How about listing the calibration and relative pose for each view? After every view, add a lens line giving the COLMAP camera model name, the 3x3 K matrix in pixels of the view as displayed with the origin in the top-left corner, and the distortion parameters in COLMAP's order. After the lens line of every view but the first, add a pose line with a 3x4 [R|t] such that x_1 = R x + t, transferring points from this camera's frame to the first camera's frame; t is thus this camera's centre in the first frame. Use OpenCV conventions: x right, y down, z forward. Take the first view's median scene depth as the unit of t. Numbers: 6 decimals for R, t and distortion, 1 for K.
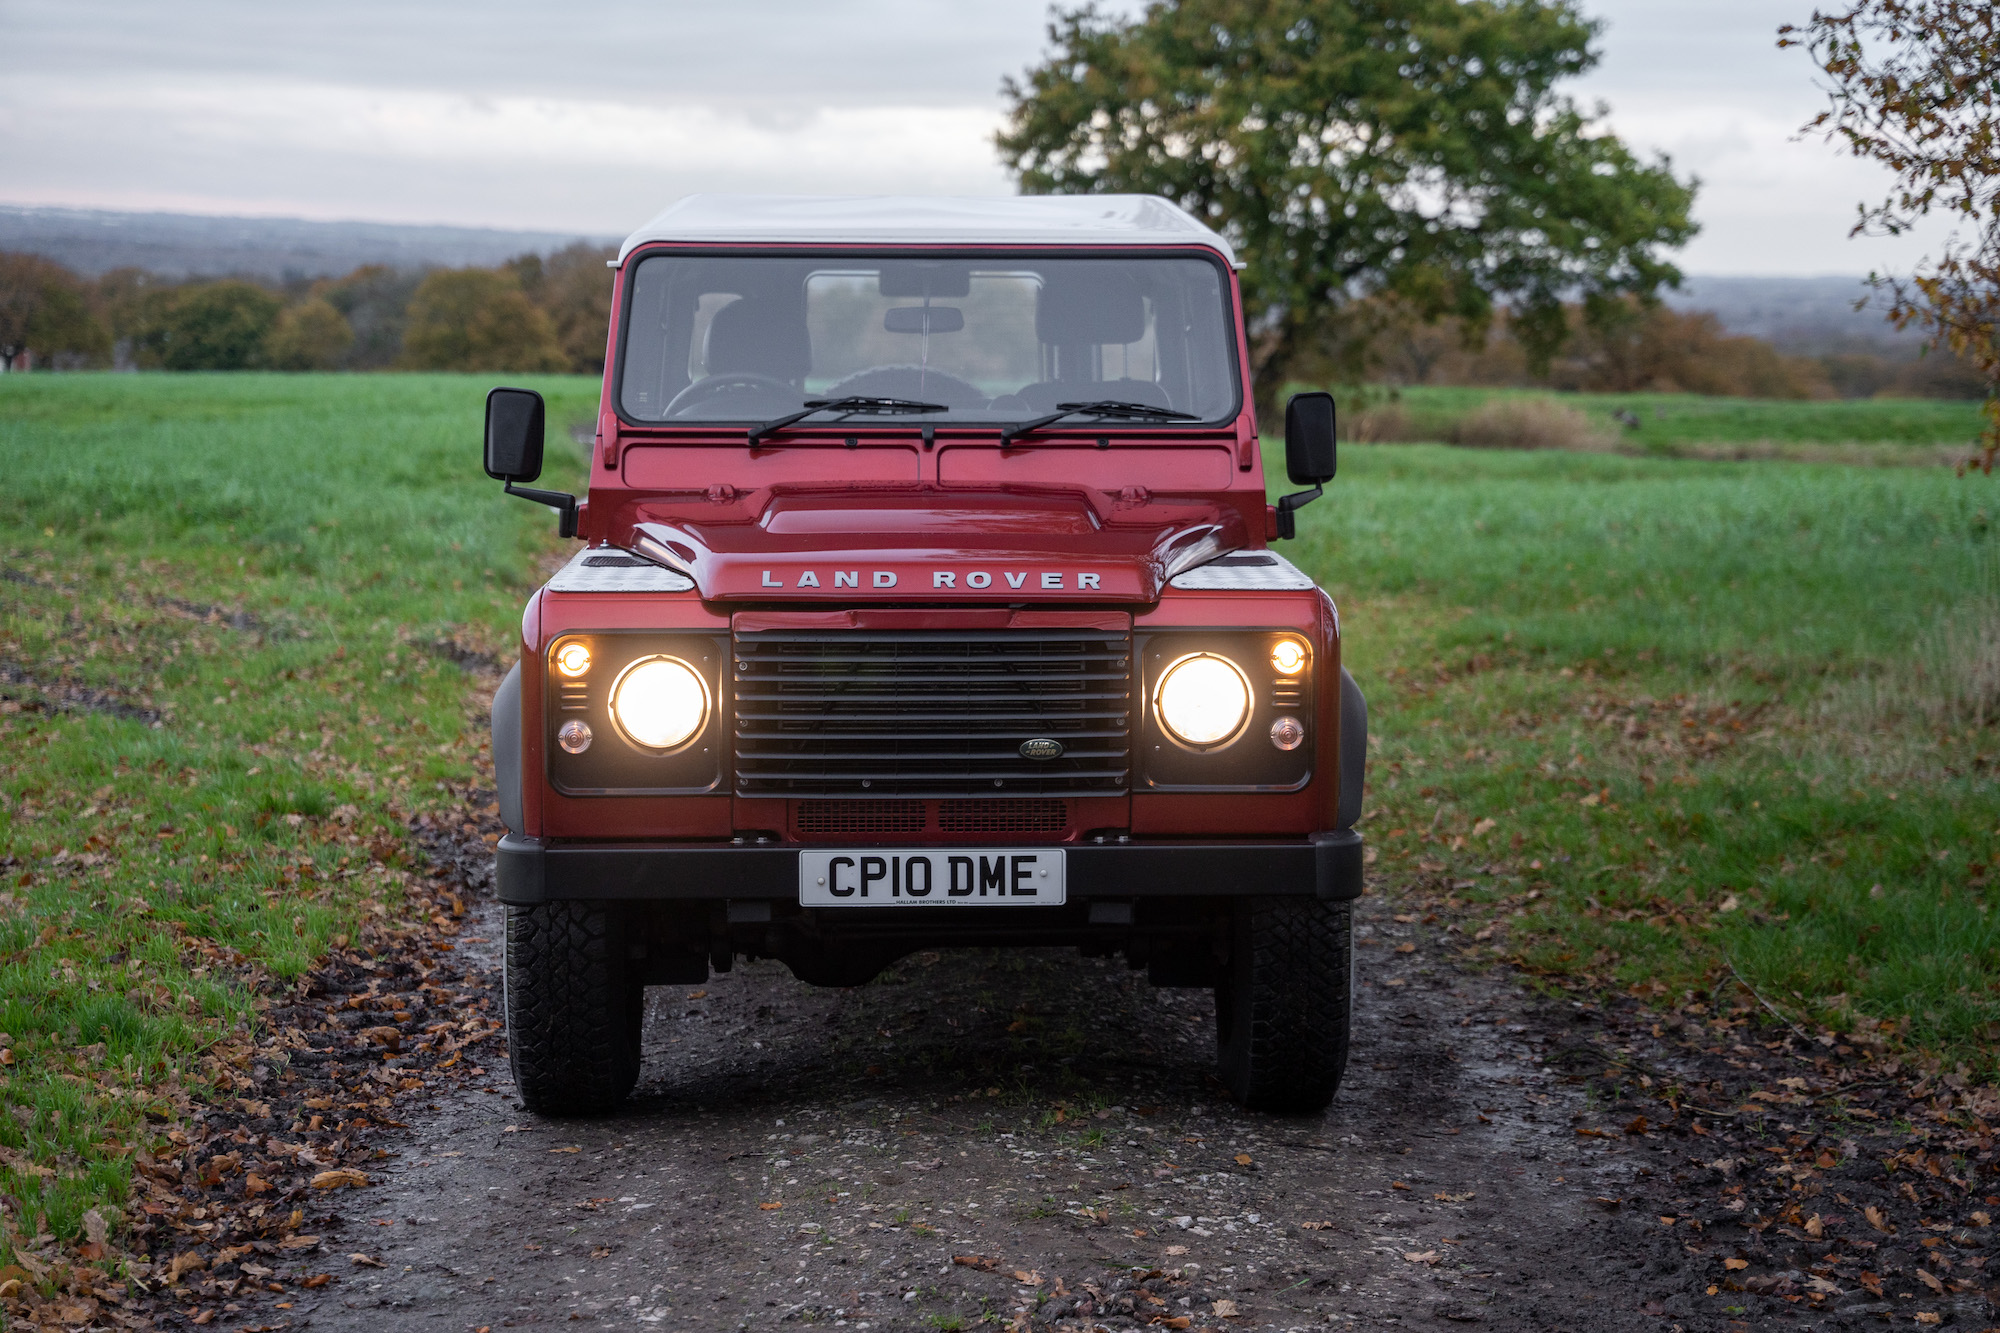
lens RADIAL K [[4002.5, 0, 999.9], [0, 4002.5, 666.0], [0, 0, 1]] dist [-0.054202, 0.000000]
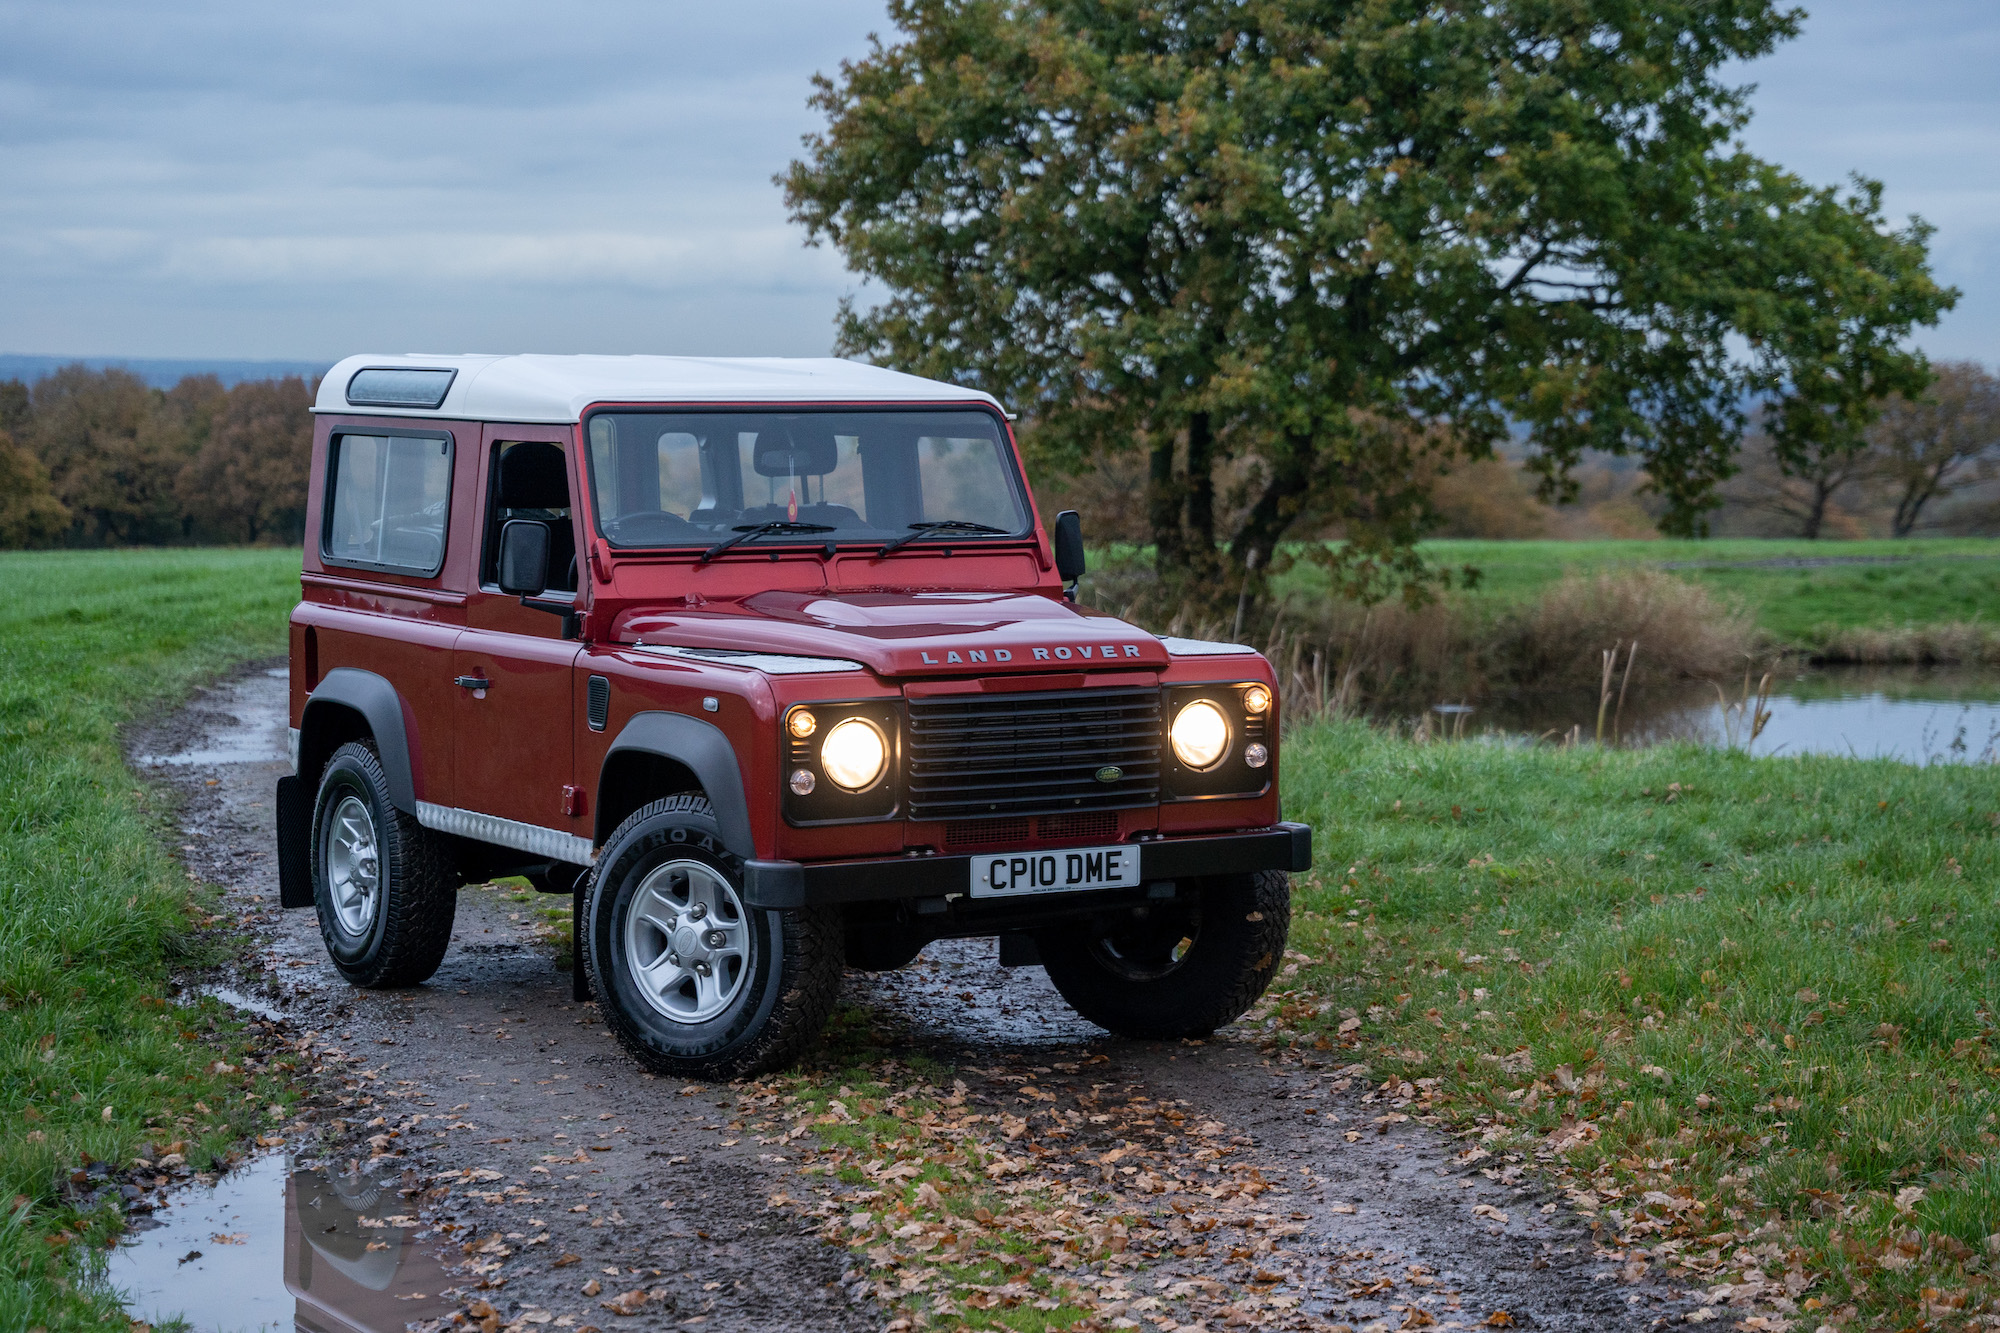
lens RADIAL K [[4002.5, 0, 999.9], [0, 4002.5, 666.2], [0, 0, 1]] dist [-0.054202, 0.000000]
pose [[0.902393, -0.037640, 0.429267, -0.615741], [0.048803, 0.998695, -0.015024, 0.002507], [-0.428141, 0.034507, 0.903053, -0.228182]]
